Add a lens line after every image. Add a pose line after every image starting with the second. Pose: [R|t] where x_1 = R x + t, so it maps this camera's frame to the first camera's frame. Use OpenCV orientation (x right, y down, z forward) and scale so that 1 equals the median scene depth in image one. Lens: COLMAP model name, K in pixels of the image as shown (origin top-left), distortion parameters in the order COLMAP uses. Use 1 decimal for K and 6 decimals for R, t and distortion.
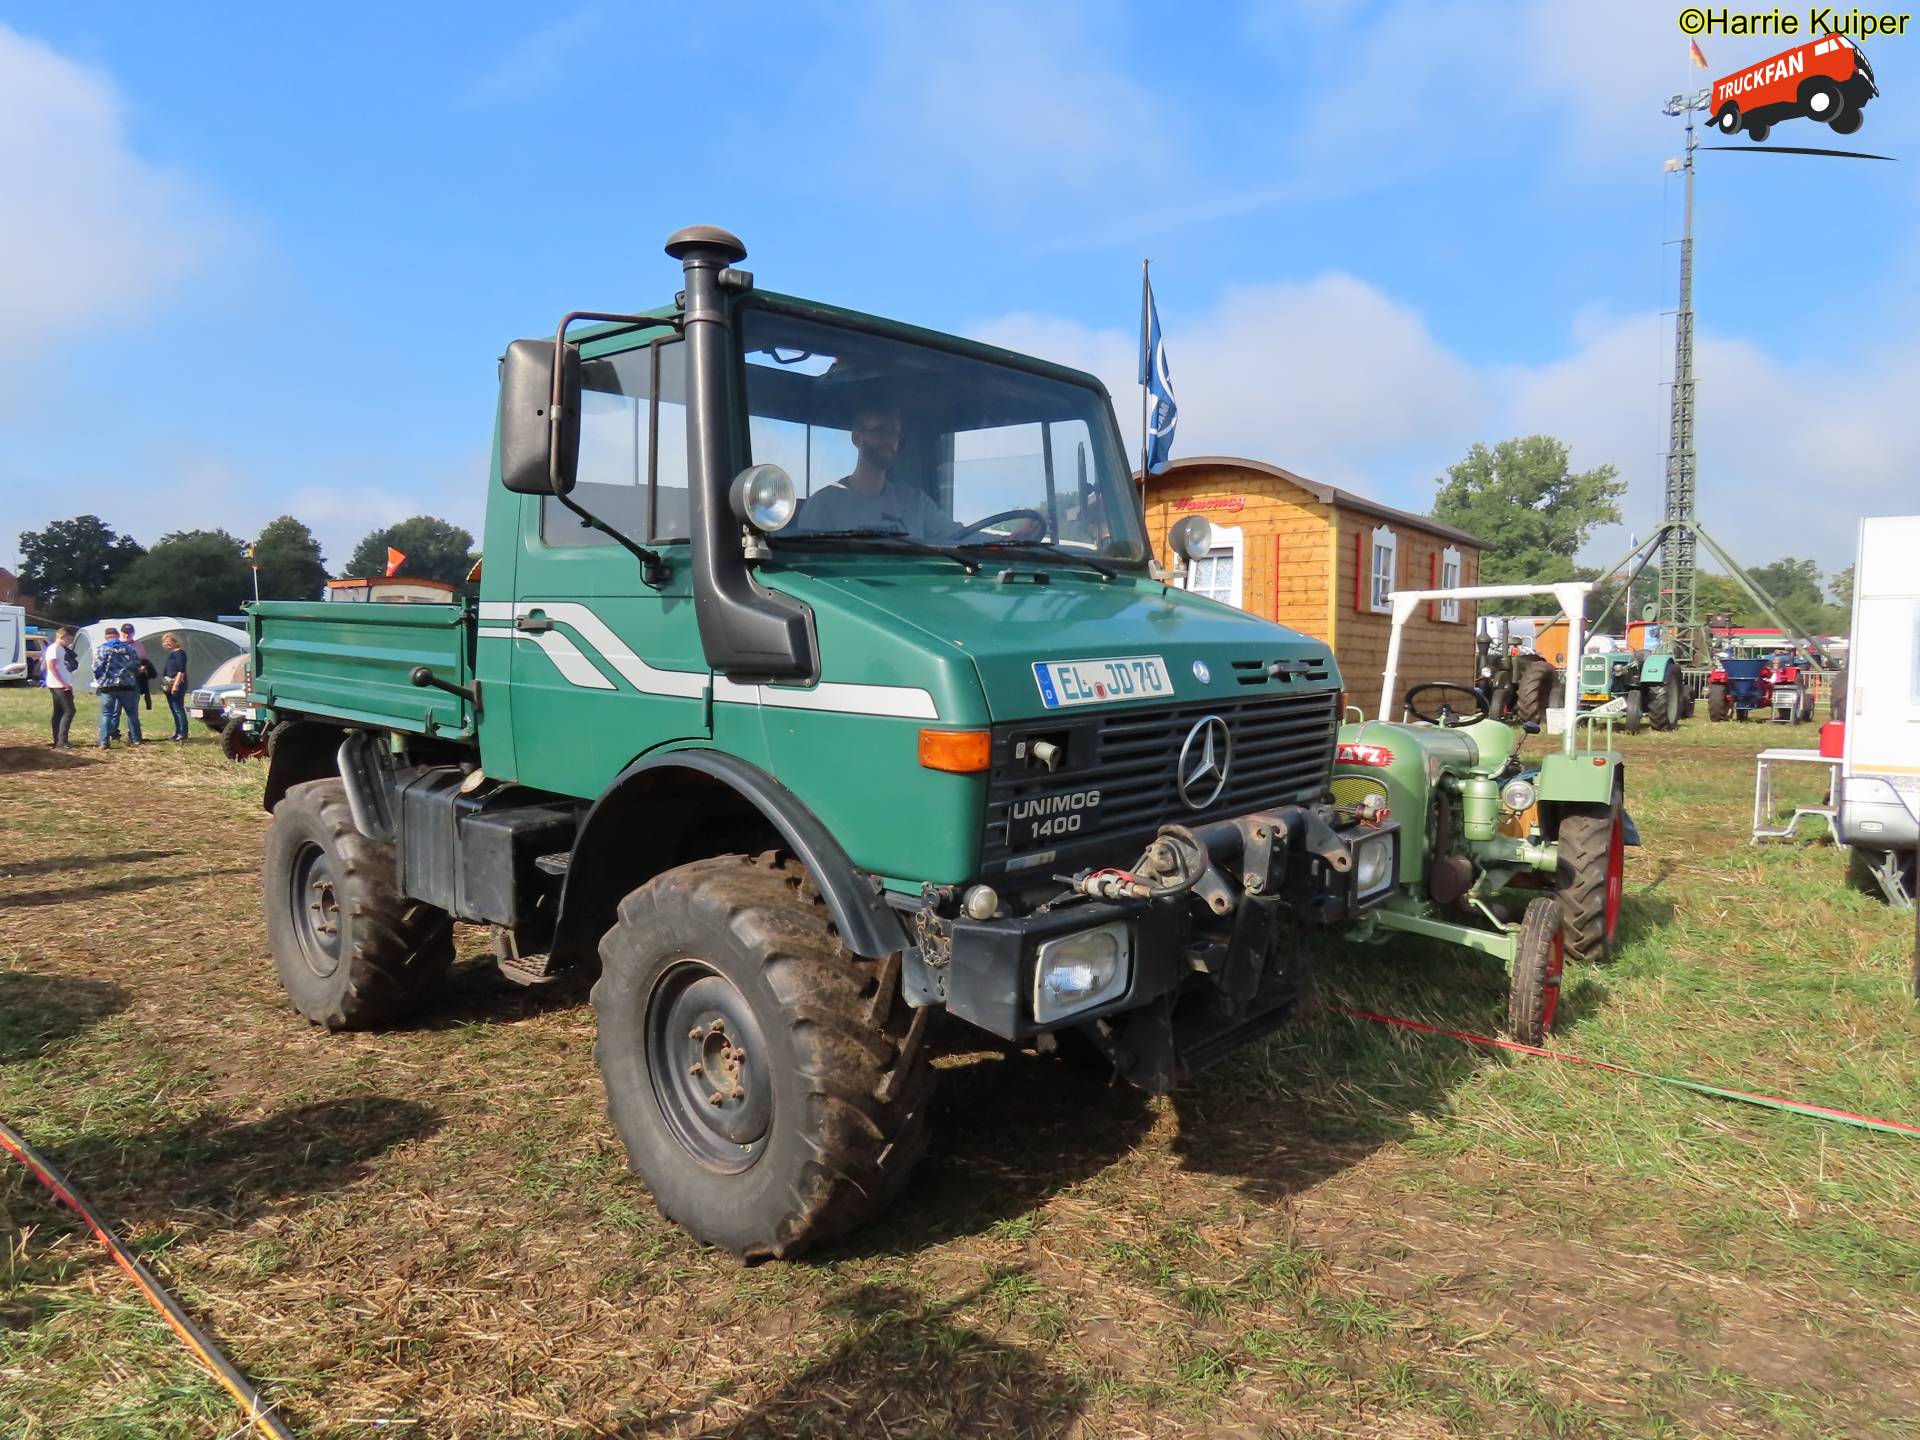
lens RADIAL K [[1238.7, 0, 960.0], [0, 1238.7, 720.0], [0, 0, 1]] dist [-0.000171, 0.000170]
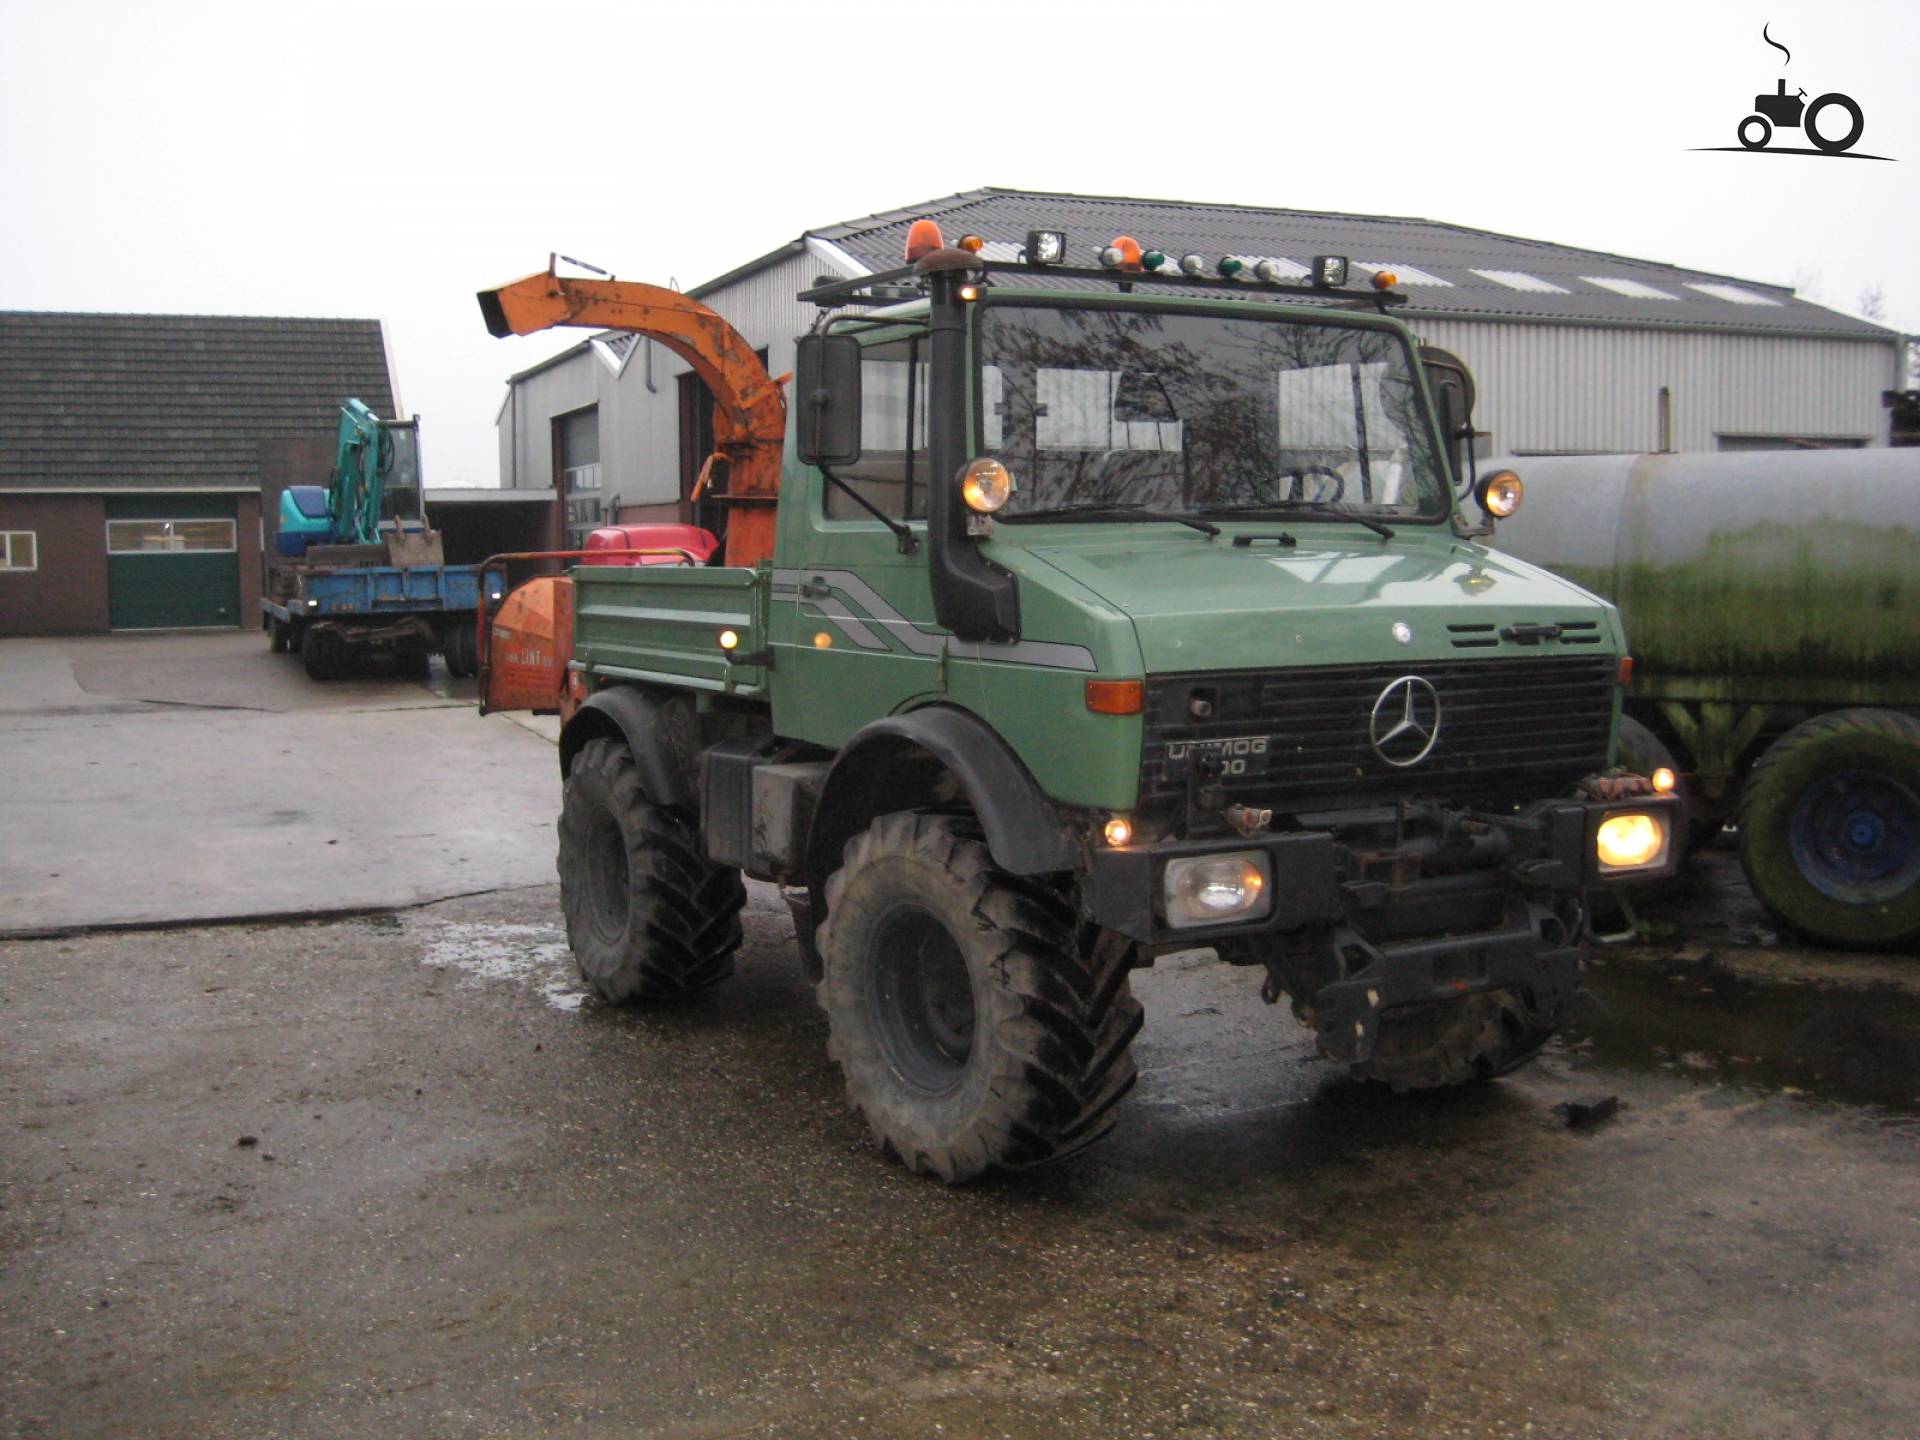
lens RADIAL K [[2090.6, 0, 960.0], [0, 2090.6, 720.0], [0, 0, 1]] dist [-0.030388, -0.001037]
pose [[0.949611, 0.013785, -0.313127, 0.392765], [-0.014236, 0.999898, 0.000845, 0.037013], [0.313107, 0.003655, 0.949711, -0.783739]]
